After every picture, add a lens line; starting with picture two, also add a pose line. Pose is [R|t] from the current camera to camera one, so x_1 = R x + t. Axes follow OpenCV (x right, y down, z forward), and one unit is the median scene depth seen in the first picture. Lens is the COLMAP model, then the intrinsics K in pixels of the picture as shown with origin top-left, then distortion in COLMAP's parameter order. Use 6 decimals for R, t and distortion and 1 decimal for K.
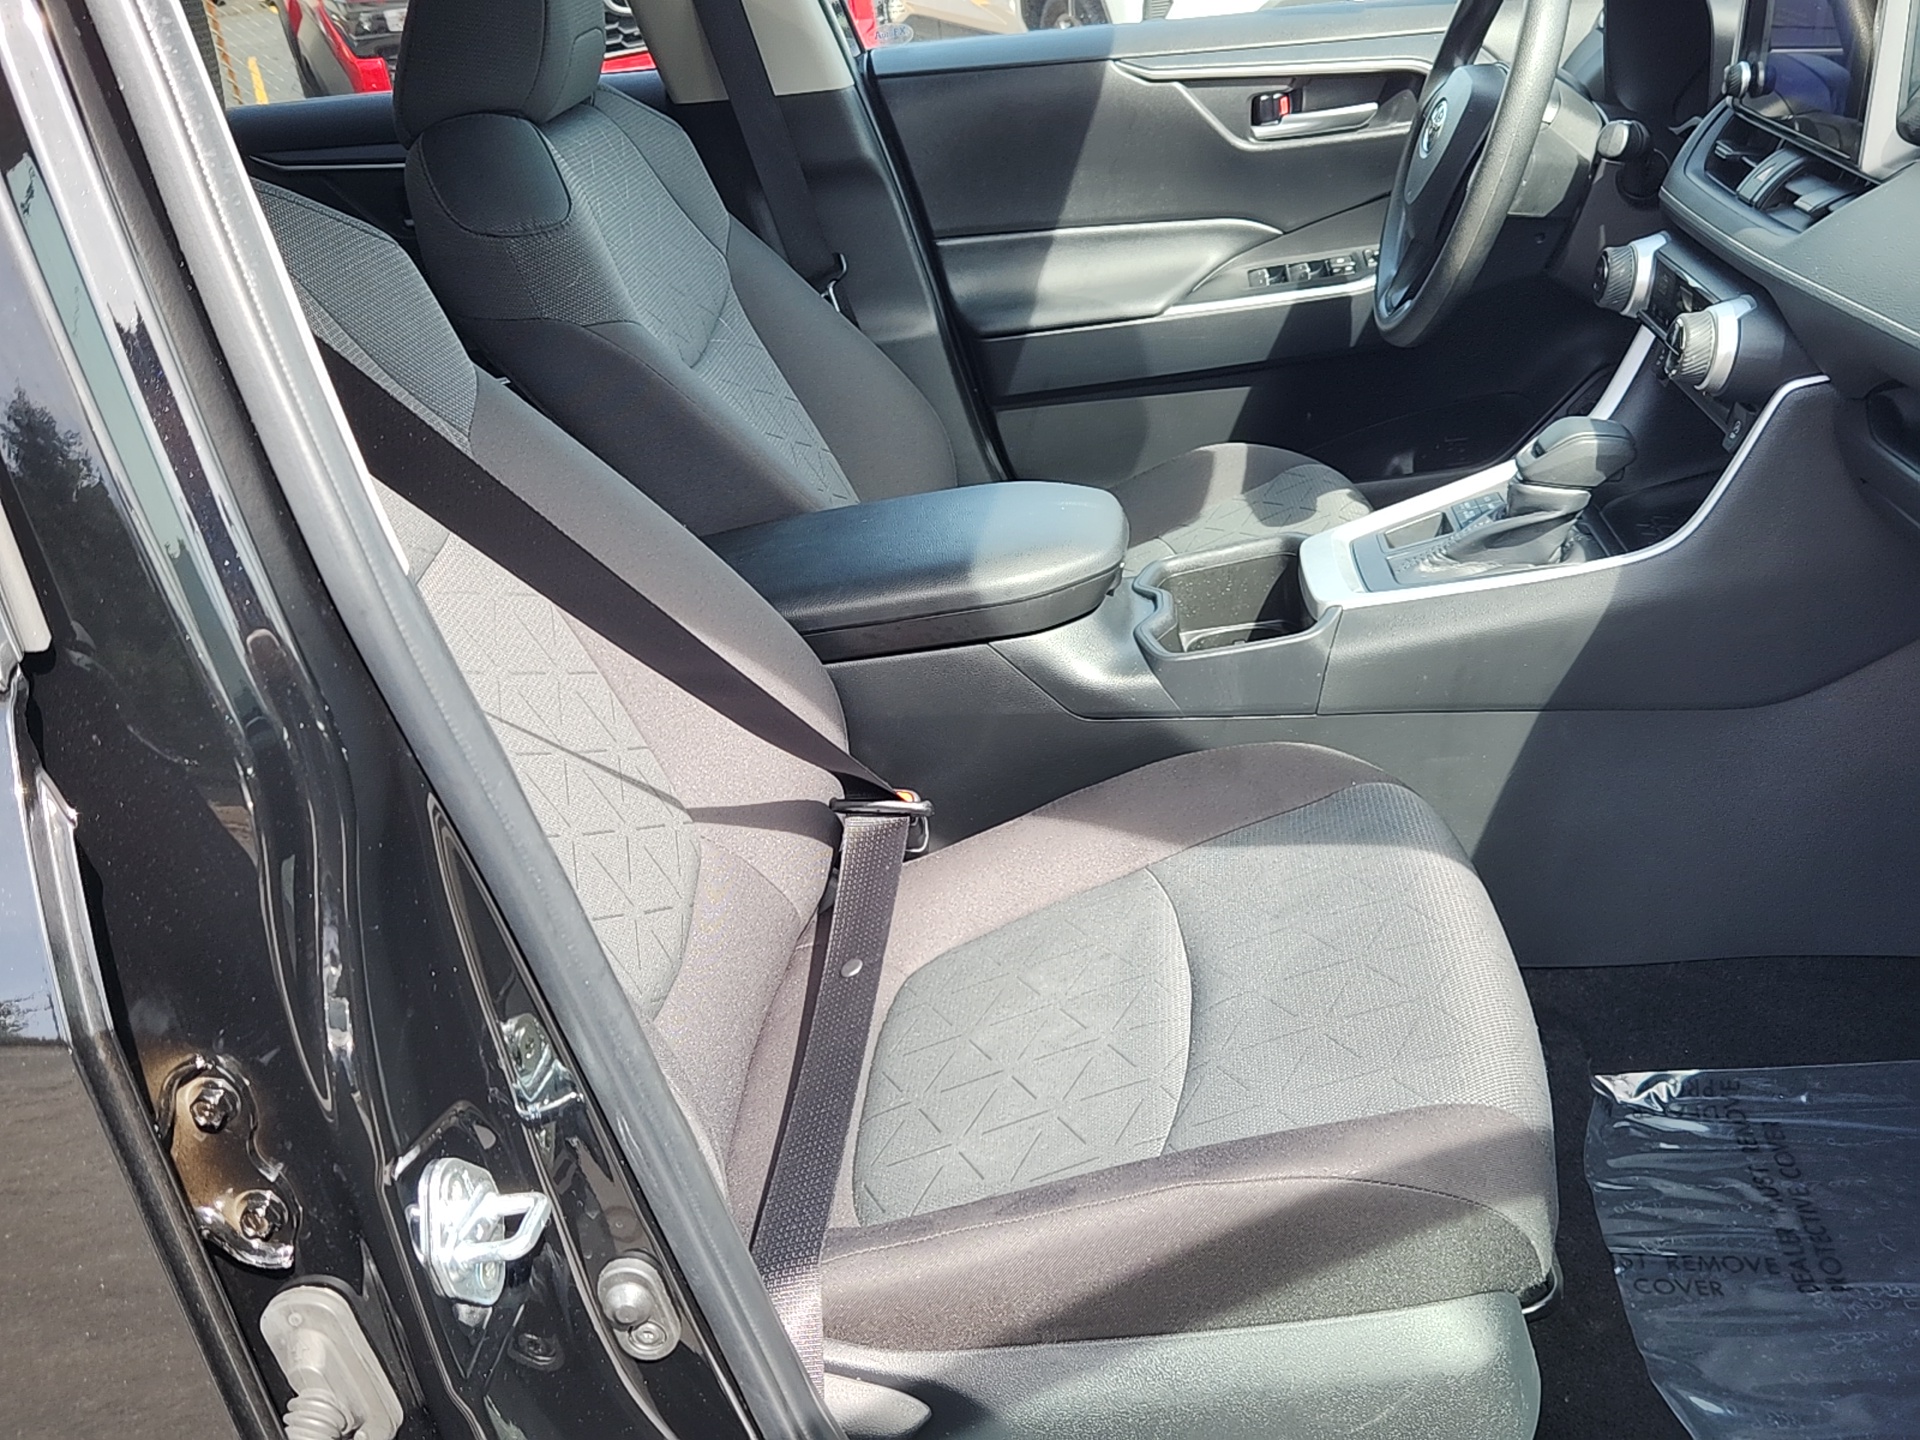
lens RADIAL K [[1791.5, 0, 960.0], [0, 1791.5, 720.0], [0, 0, 1]] dist [0.055558, -0.066261]
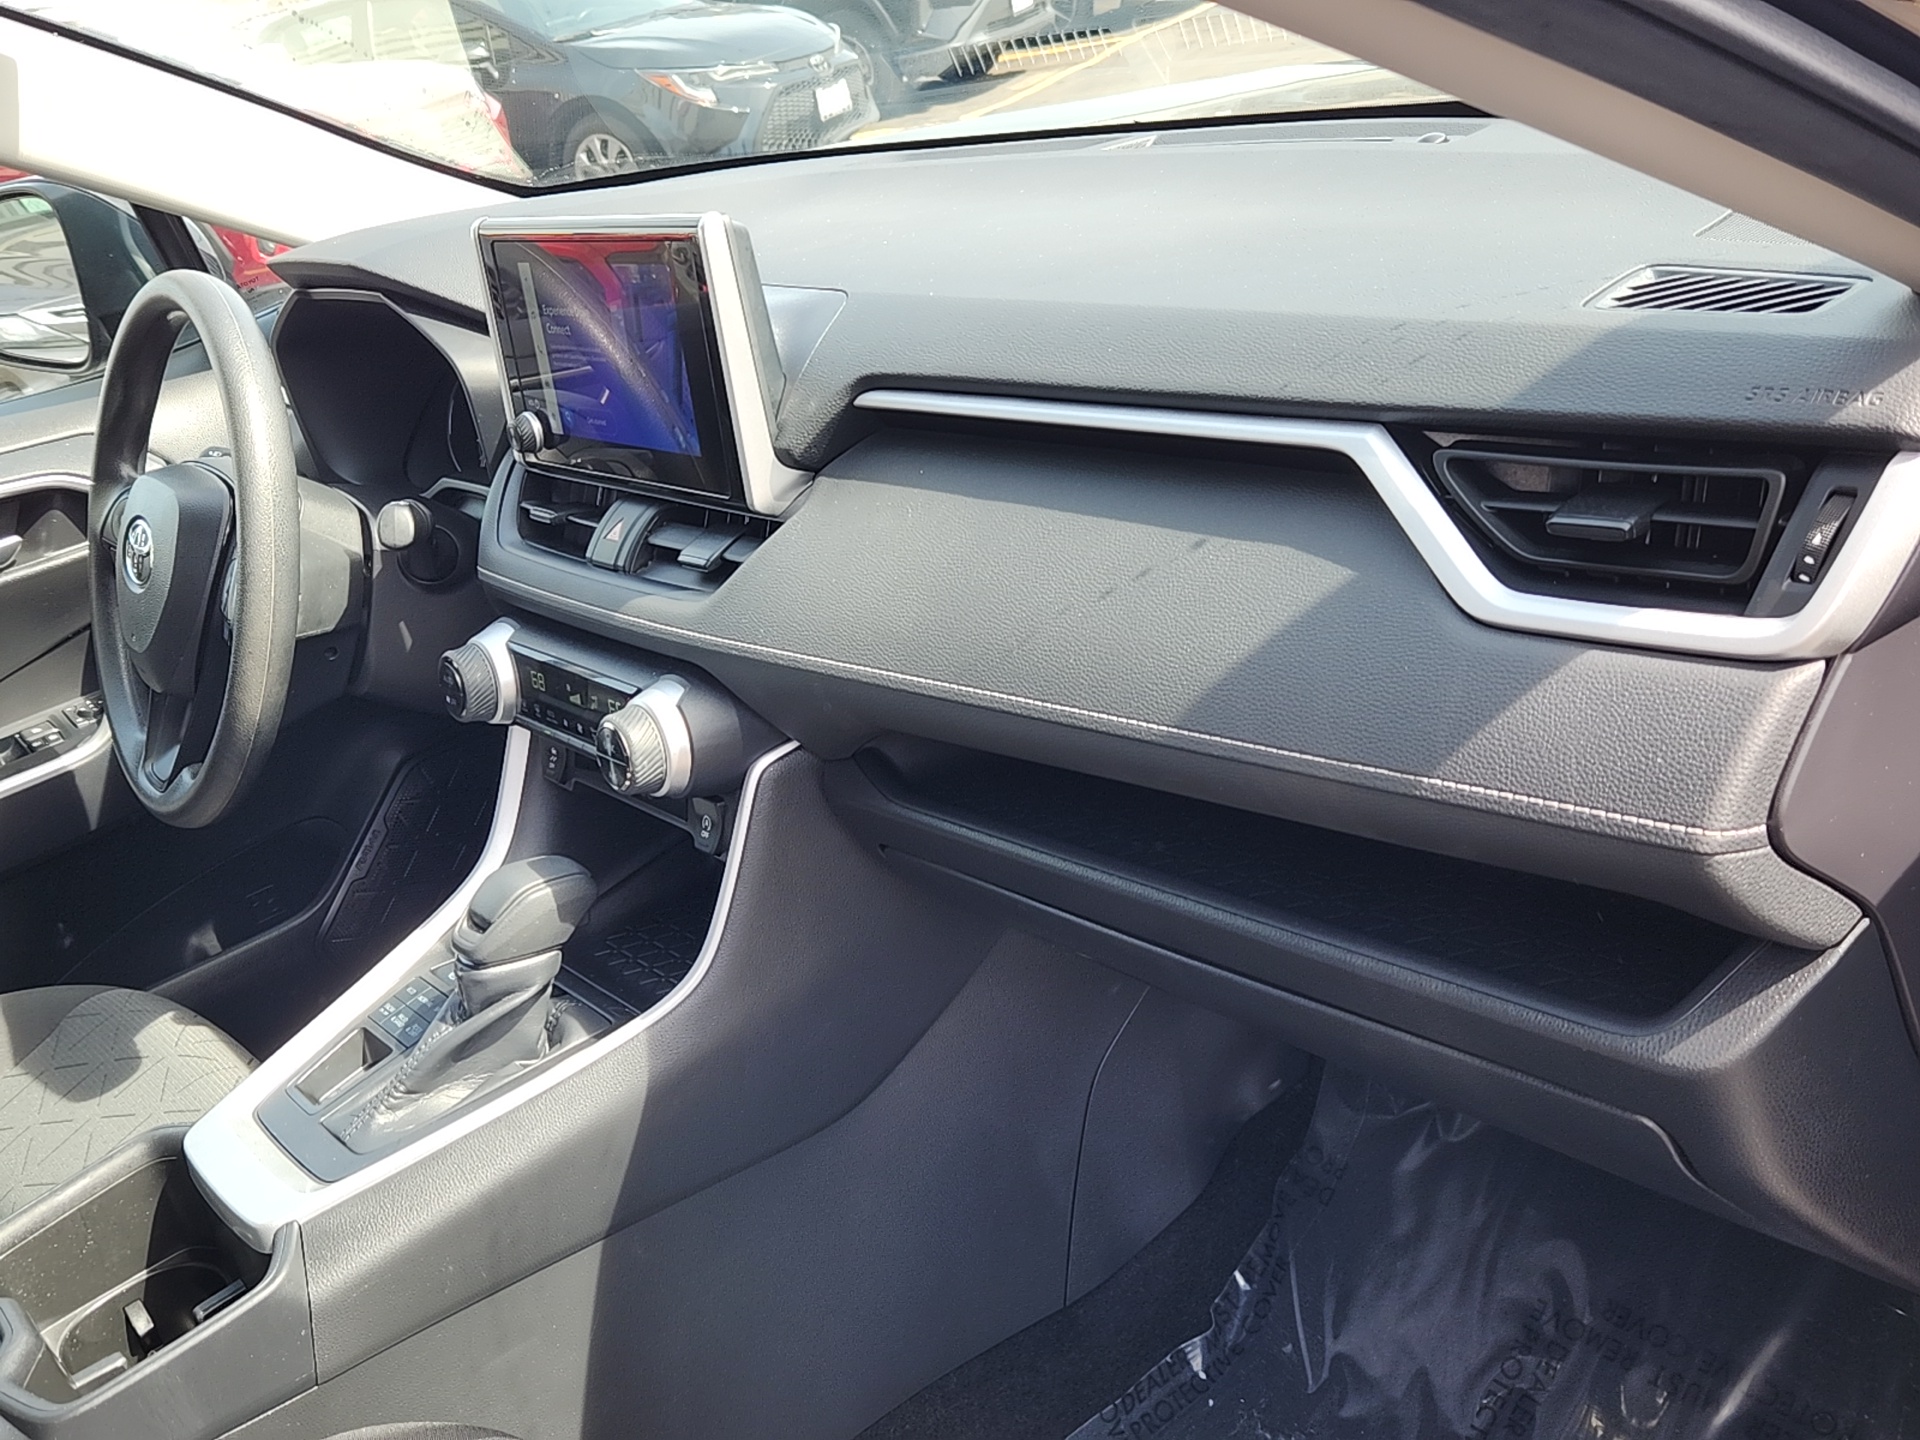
lens RADIAL K [[1896.1, 0, 960.0], [0, 1896.1, 720.0], [0, 0, 1]] dist [0.075798, -0.110042]
pose [[0.736977, -0.272227, 0.618674, -0.003189], [0.383659, 0.922048, -0.051306, -0.105151], [-0.556480, 0.275171, 0.783971, 0.225564]]
